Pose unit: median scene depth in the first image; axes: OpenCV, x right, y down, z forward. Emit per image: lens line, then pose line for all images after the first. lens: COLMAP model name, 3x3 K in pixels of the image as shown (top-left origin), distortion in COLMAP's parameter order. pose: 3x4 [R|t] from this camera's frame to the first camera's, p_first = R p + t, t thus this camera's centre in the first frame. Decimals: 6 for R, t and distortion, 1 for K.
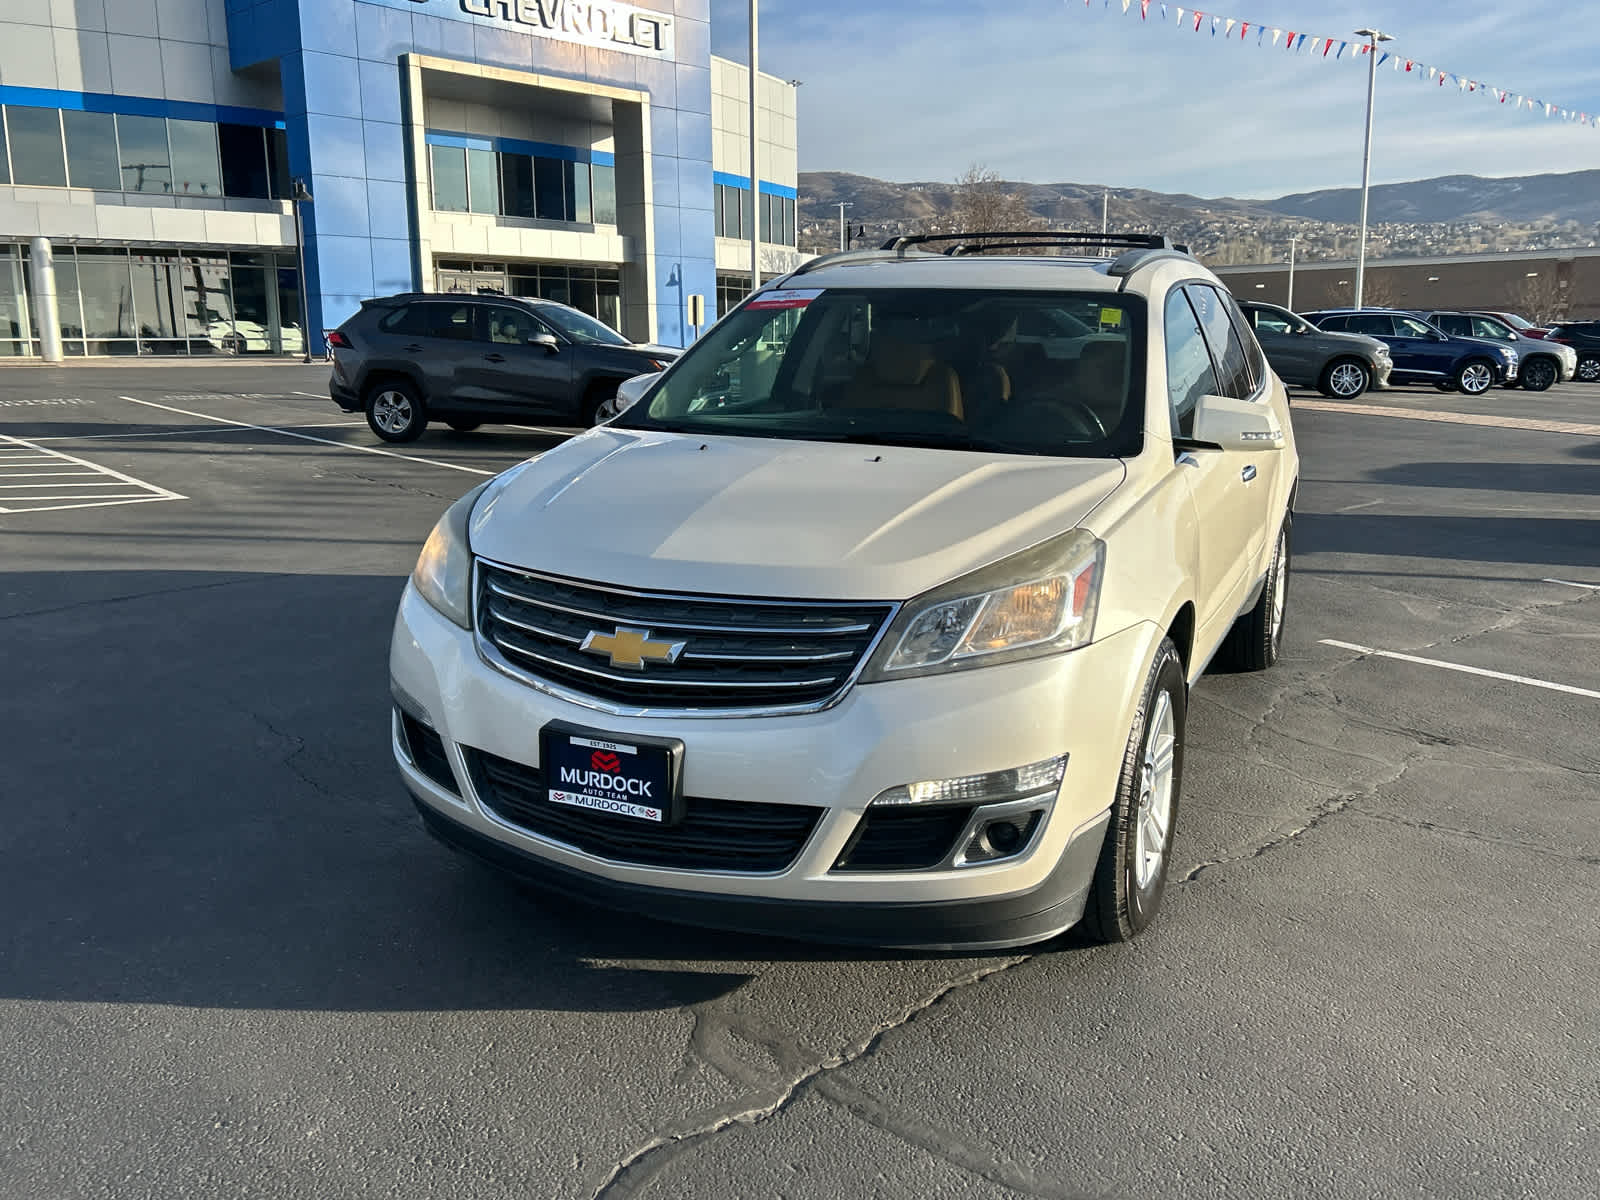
lens RADIAL K [[1389.9, 0, 800.0], [0, 1389.9, 600.0], [0, 0, 1]] dist [0.040486, -0.016669]
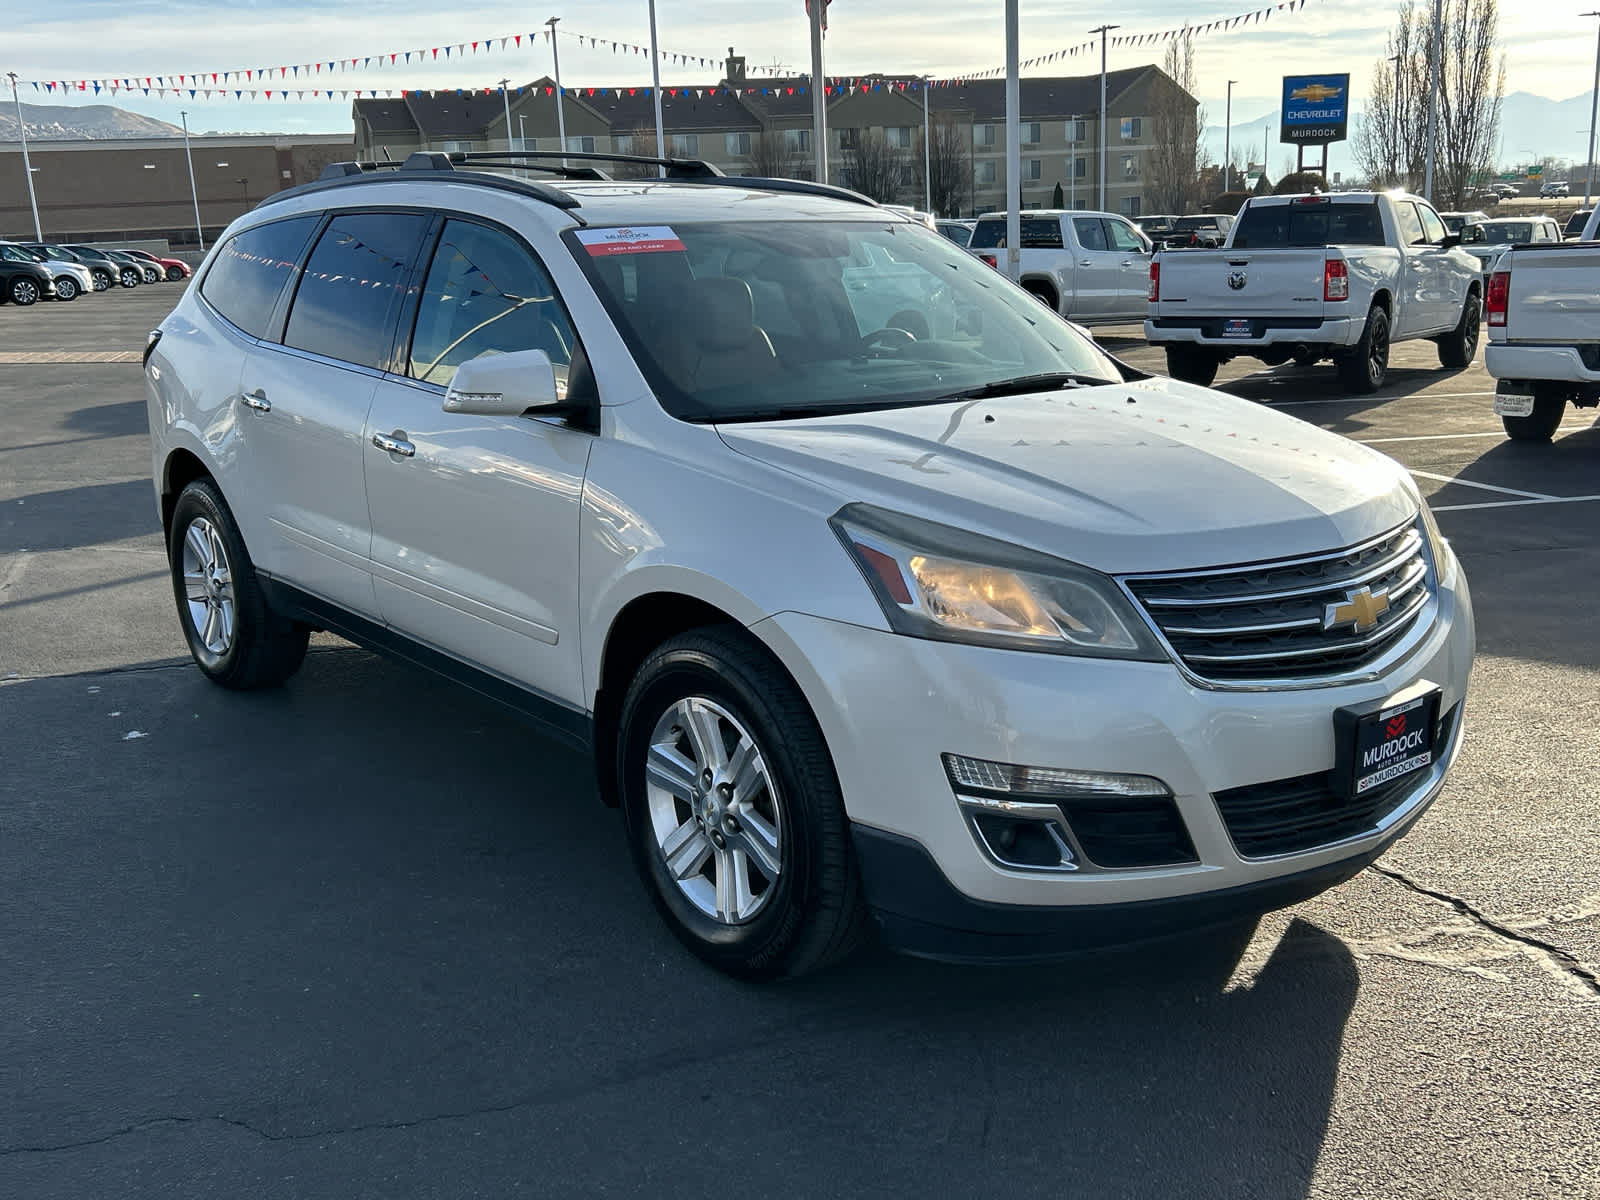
lens RADIAL K [[1585.0, 0, 759.4], [0, 1585.0, 599.7], [0, 0, 1]] dist [0.060635, 0.003489]
pose [[0.443979, -0.232181, 0.865433, -0.944862], [0.209939, 0.965915, 0.151437, -0.169156], [-0.871096, 0.114453, 0.477590, 0.630394]]
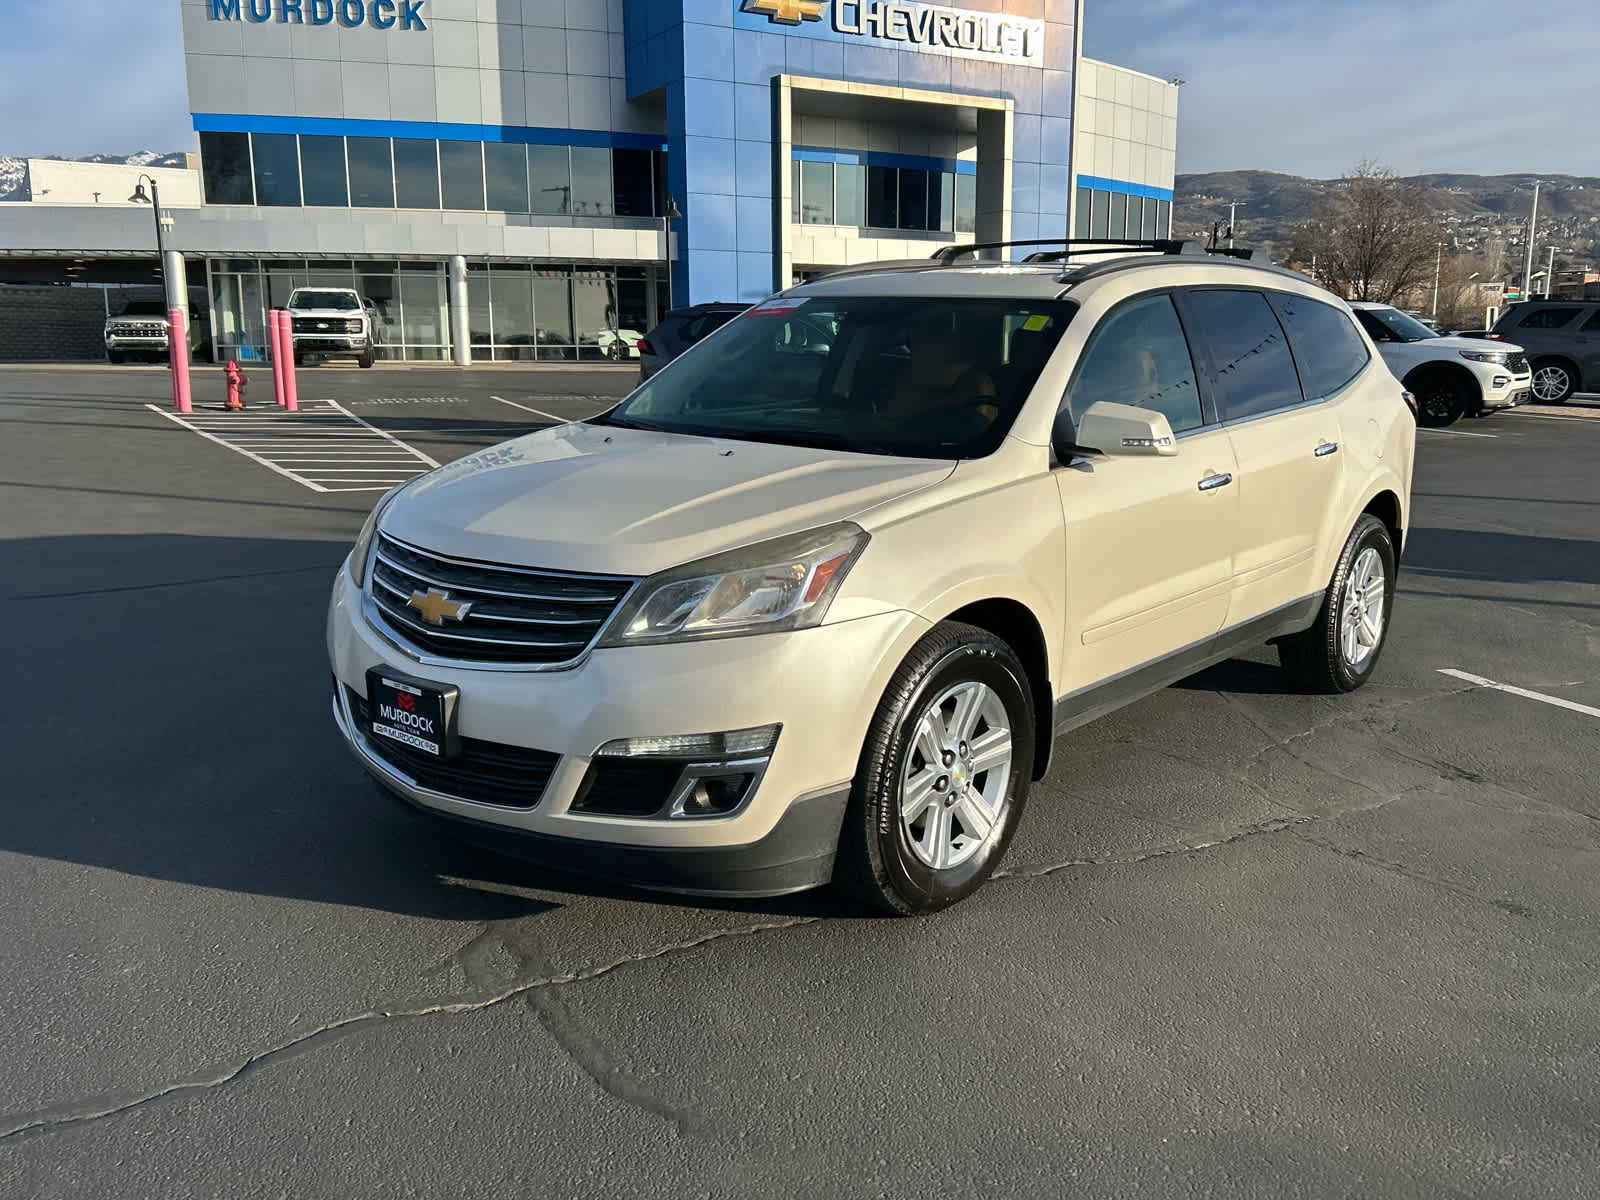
lens RADIAL K [[1387.7, 0, 800.0], [0, 1387.7, 600.0], [0, 0, 1]] dist [0.071165, -0.073582]
pose [[0.960294, 0.054089, -0.273697, 0.372334], [-0.055453, 0.998457, 0.002757, 0.006704], [0.273424, 0.012530, 0.961812, -0.033839]]
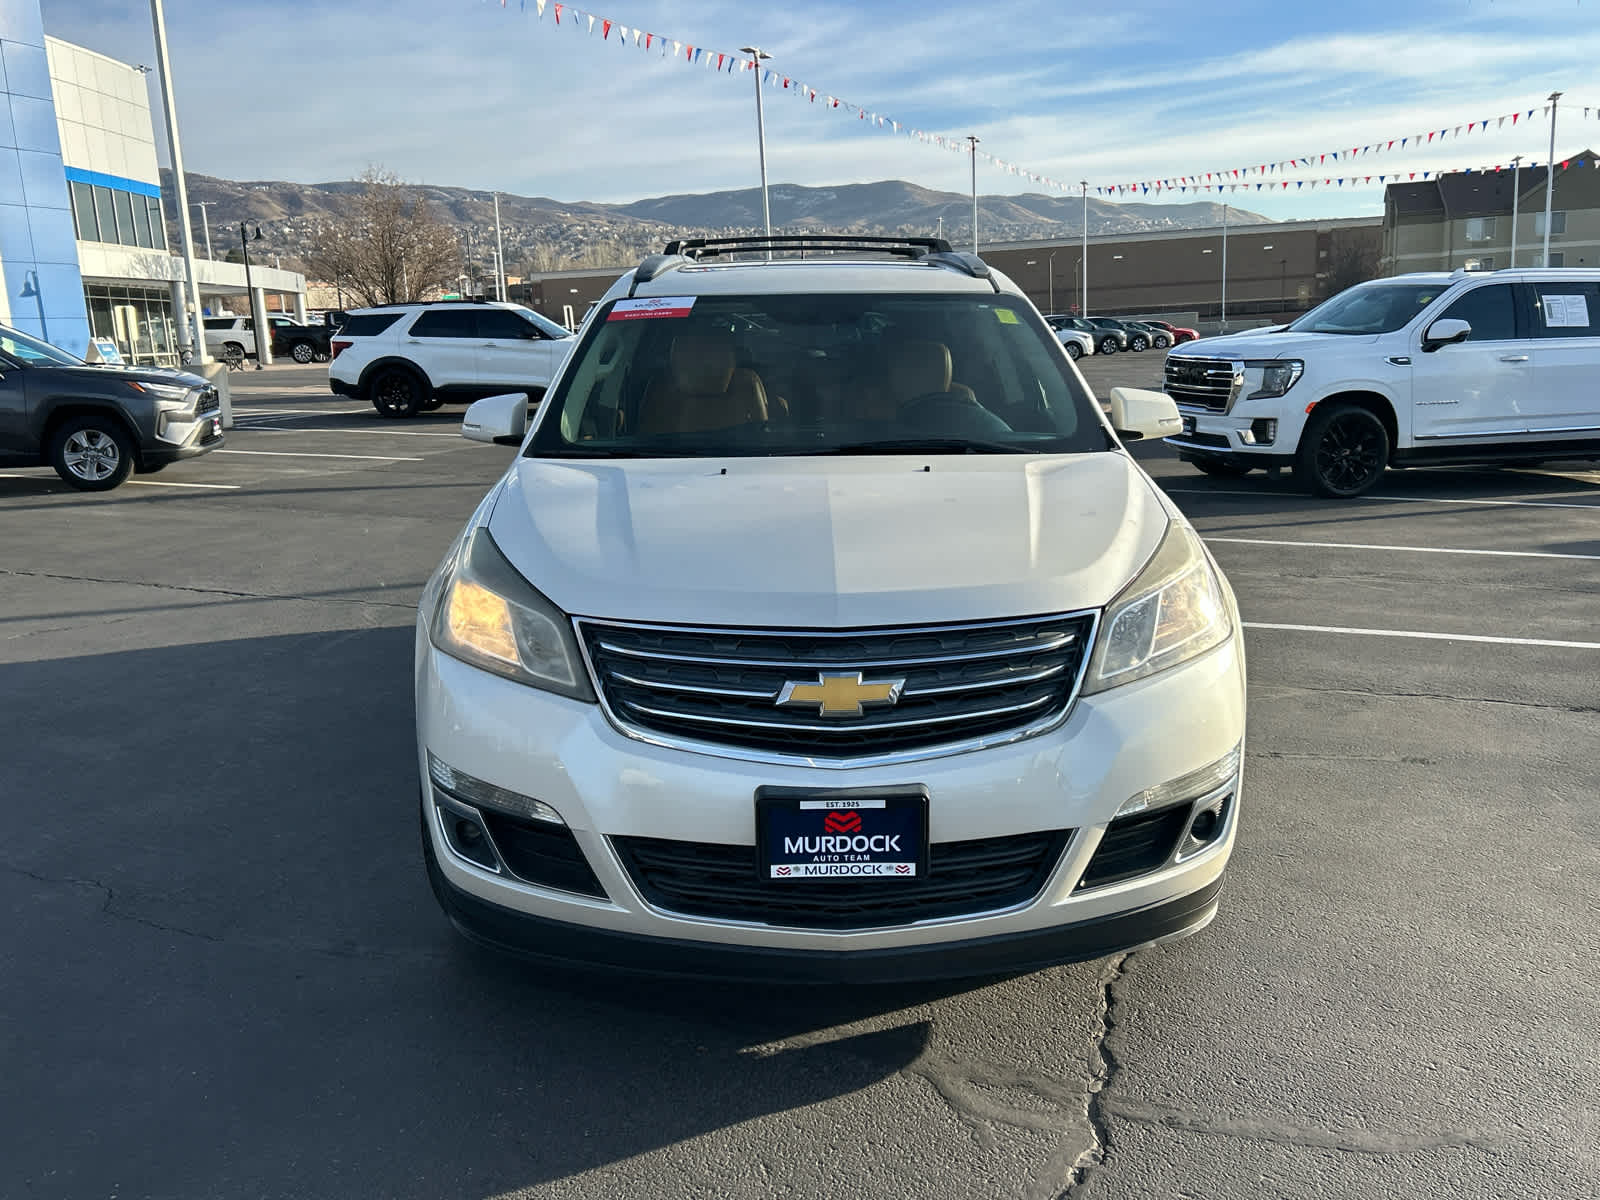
lens RADIAL K [[1389.9, 0, 800.0], [0, 1389.9, 600.0], [0, 0, 1]] dist [0.040486, -0.016669]
pose [[0.904606, -0.113920, 0.410742, -0.387437], [0.114675, 0.993139, 0.022894, -0.038084], [-0.410532, 0.026392, 0.911464, 0.137241]]
